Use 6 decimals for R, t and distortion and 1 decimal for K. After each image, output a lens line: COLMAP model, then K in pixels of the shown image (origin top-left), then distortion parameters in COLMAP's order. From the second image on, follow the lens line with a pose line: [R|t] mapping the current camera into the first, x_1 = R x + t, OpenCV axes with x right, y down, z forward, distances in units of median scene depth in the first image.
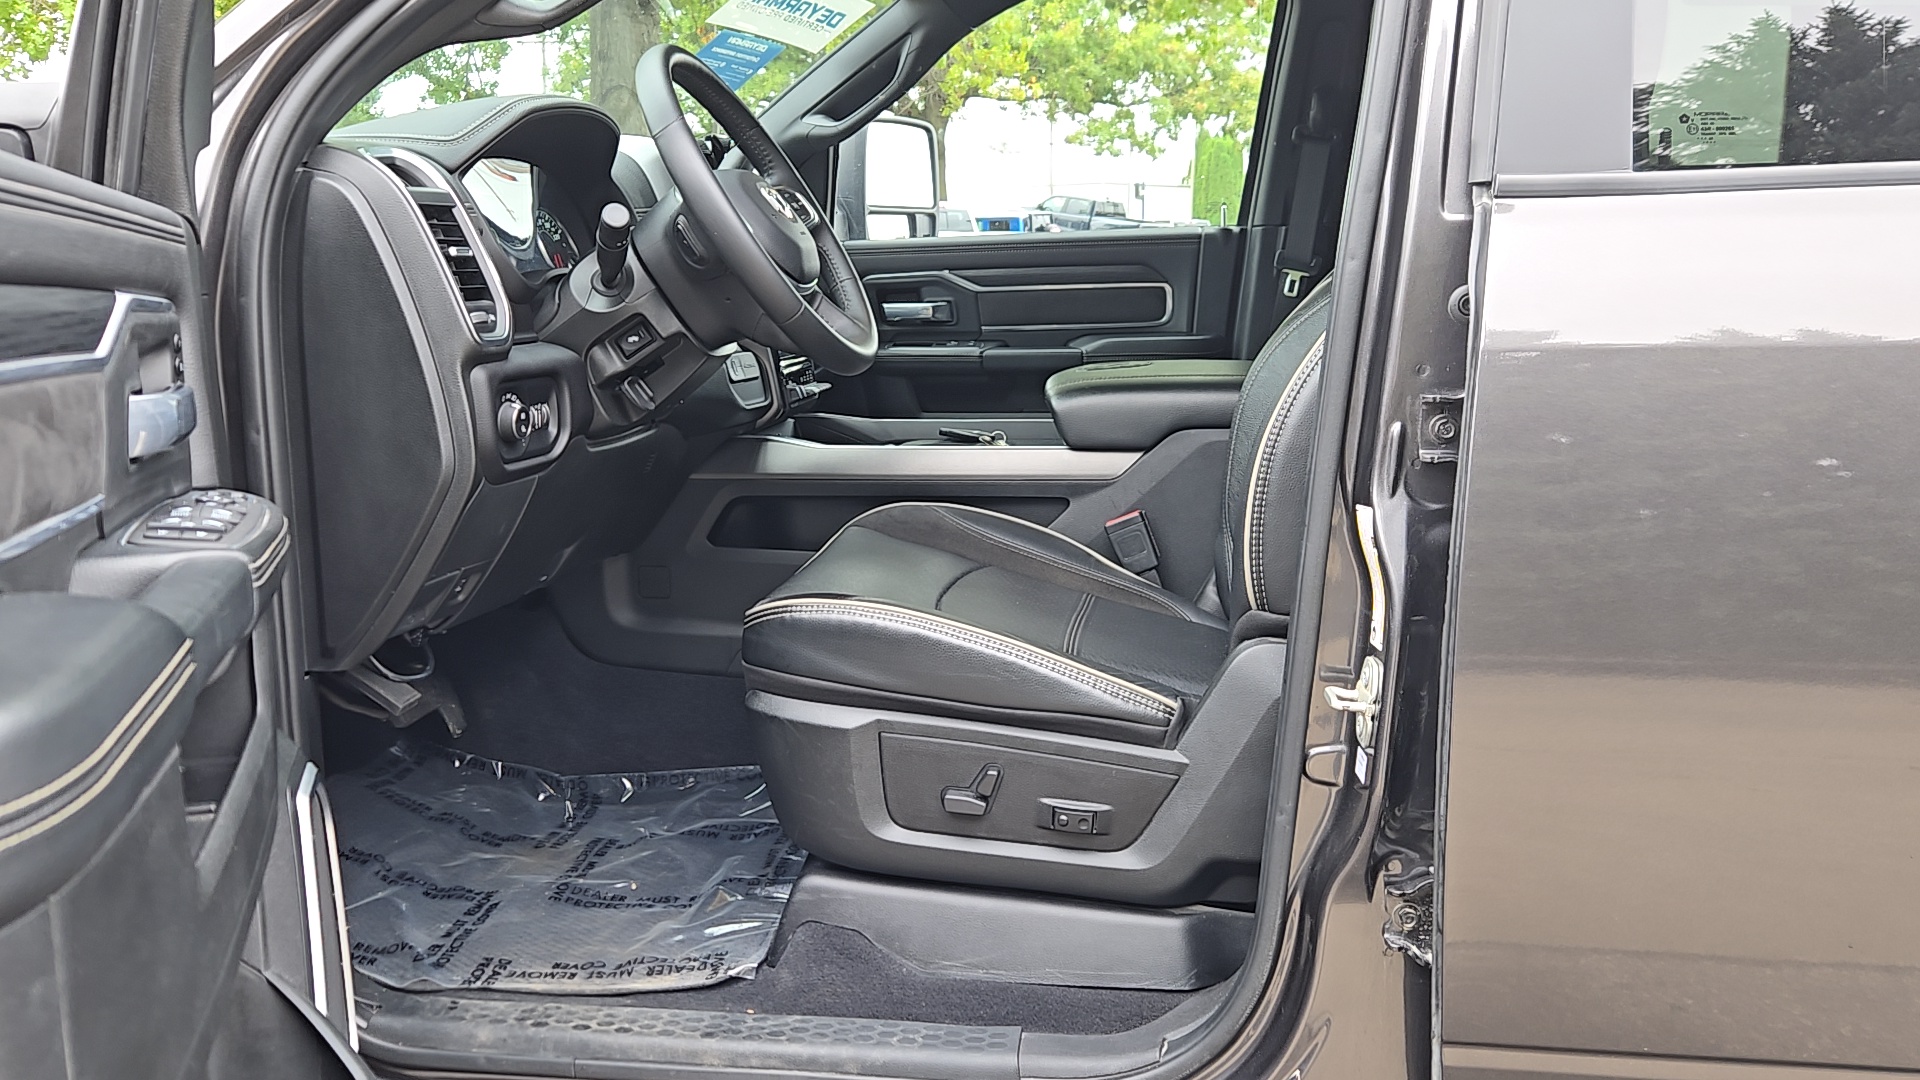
lens RADIAL K [[1610.3, 0, 952.8], [0, 1610.3, 538.9], [0, 0, 1]] dist [0.004357, -0.009587]
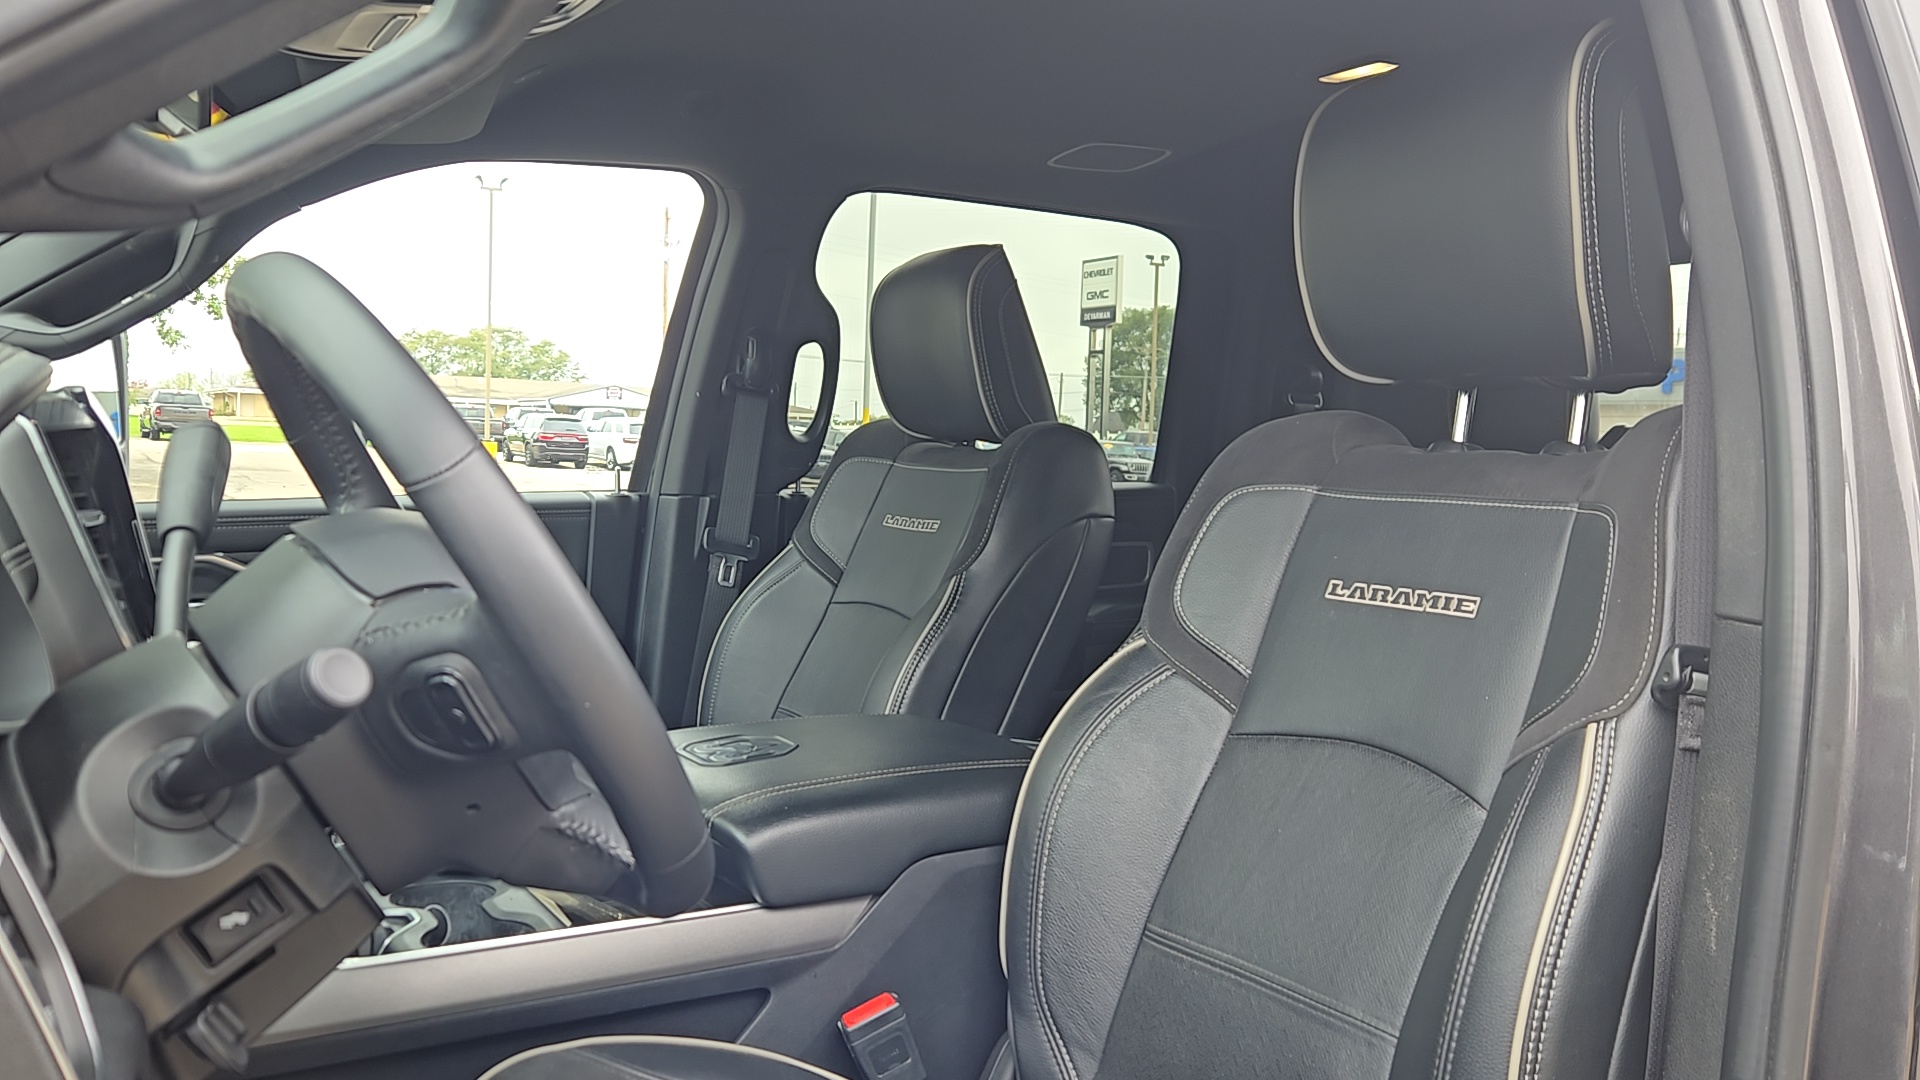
lens RADIAL K [[1595.1, 0, 955.8], [0, 1595.1, 535.7], [0, 0, 1]] dist [0.018312, -0.011069]
pose [[0.794160, -0.007243, 0.607665, -0.177540], [0.073674, 0.993701, -0.084441, -0.102608], [-0.603226, 0.111829, 0.789692, 0.318488]]
